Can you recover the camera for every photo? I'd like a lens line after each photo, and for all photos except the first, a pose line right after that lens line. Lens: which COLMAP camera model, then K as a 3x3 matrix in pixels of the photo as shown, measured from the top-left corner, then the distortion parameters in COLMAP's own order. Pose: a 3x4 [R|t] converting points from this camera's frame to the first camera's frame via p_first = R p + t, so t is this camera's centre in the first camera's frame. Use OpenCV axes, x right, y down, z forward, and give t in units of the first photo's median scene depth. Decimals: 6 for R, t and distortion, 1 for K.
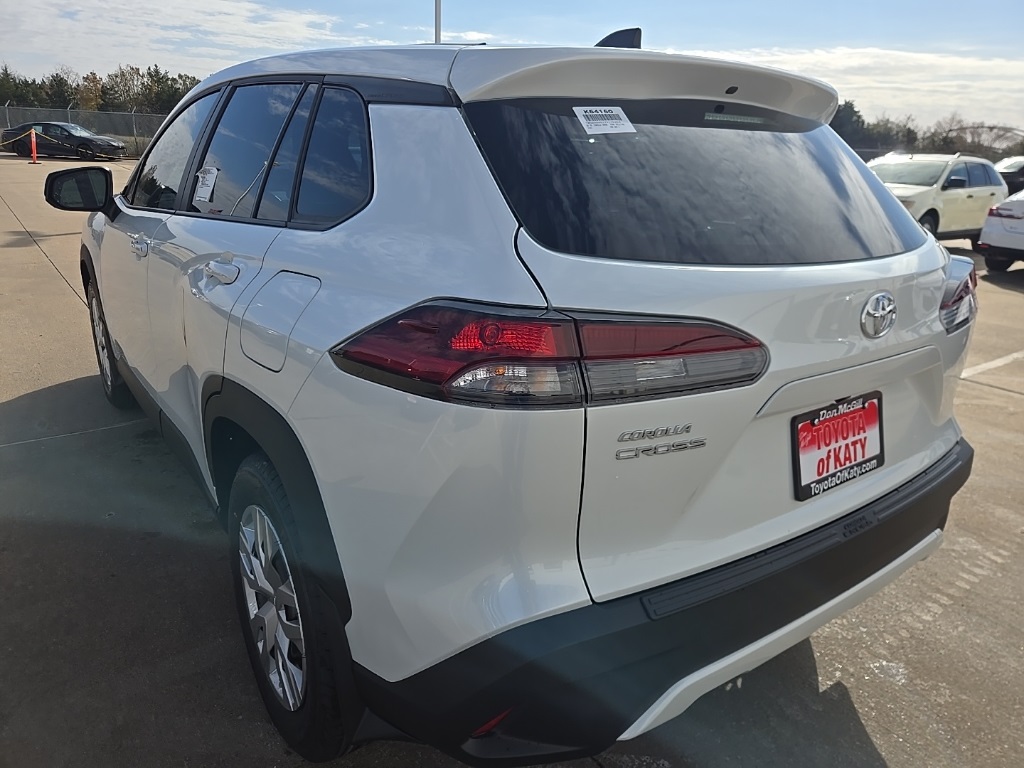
lens RADIAL K [[682.2, 0, 506.4], [0, 682.2, 385.8], [0, 0, 1]] dist [0.077907, -0.066696]
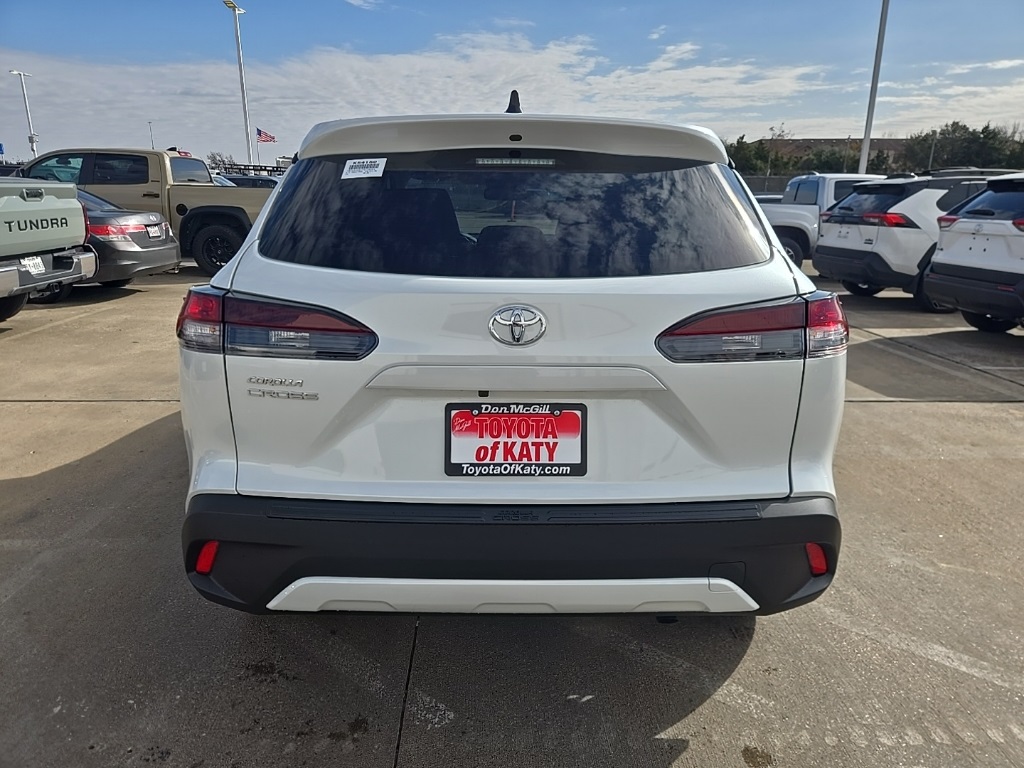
lens RADIAL K [[682.2, 0, 506.4], [0, 682.2, 385.8], [0, 0, 1]] dist [0.077907, -0.066696]
pose [[0.813771, 0.122888, -0.568046, 1.092254], [-0.162360, 0.986545, -0.019170, 0.020156], [0.558047, 0.107828, 0.822774, 0.068342]]
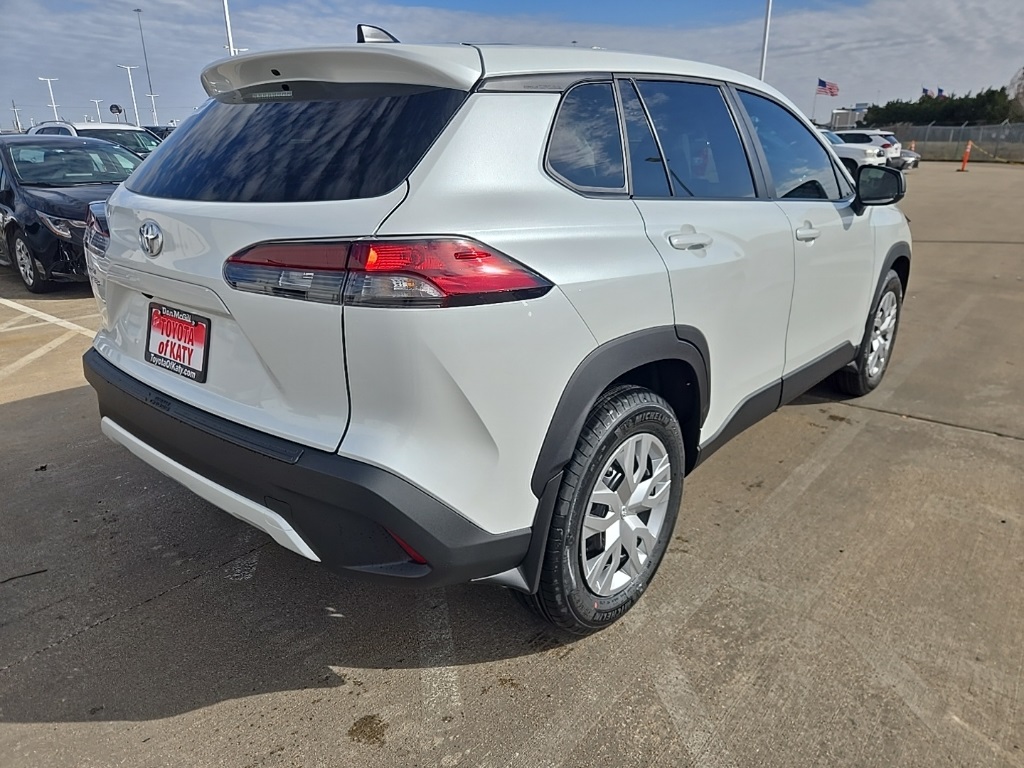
lens RADIAL K [[682.2, 0, 506.4], [0, 682.2, 385.8], [0, 0, 1]] dist [0.077907, -0.066696]
pose [[0.229585, 0.275799, -0.933395, 1.868491], [-0.298596, 0.932724, 0.202155, -0.288077], [0.926353, 0.232296, 0.296492, 1.211078]]
